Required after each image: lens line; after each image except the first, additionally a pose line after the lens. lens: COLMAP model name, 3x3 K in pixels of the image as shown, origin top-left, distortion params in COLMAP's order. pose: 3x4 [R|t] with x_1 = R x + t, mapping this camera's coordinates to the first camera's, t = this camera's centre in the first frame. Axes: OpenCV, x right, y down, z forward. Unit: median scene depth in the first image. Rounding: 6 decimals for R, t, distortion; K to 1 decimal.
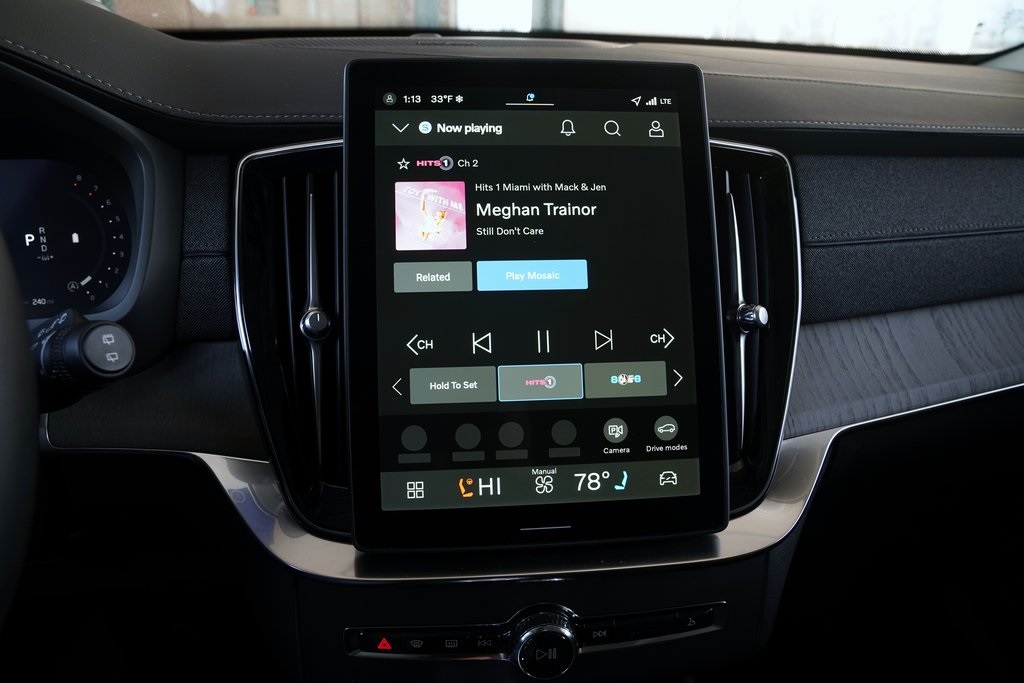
lens RADIAL K [[699.8, 0, 512.0], [0, 699.8, 341.5], [0, 0, 1]] dist [-0.062065, 0.002982]
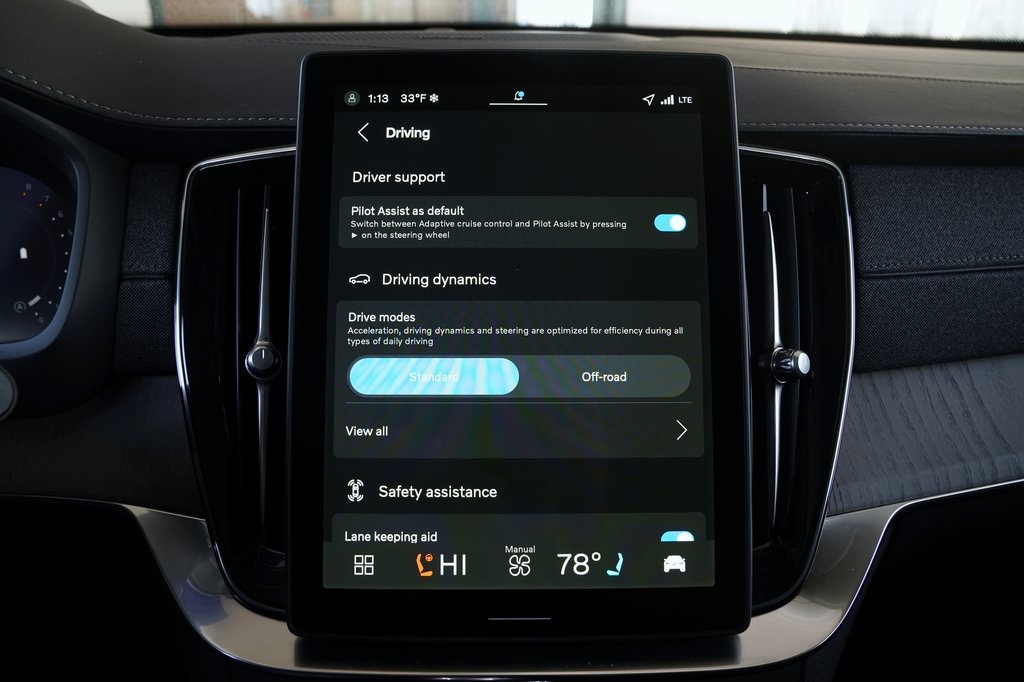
lens RADIAL K [[764.8, 0, 512.0], [0, 764.8, 341.0], [0, 0, 1]] dist [-0.100911, 0.081899]
pose [[0.996446, 0.022445, -0.081194, 0.094099], [-0.024656, 0.999349, -0.026330, -0.031227], [0.080550, 0.028239, 0.996350, 0.096072]]
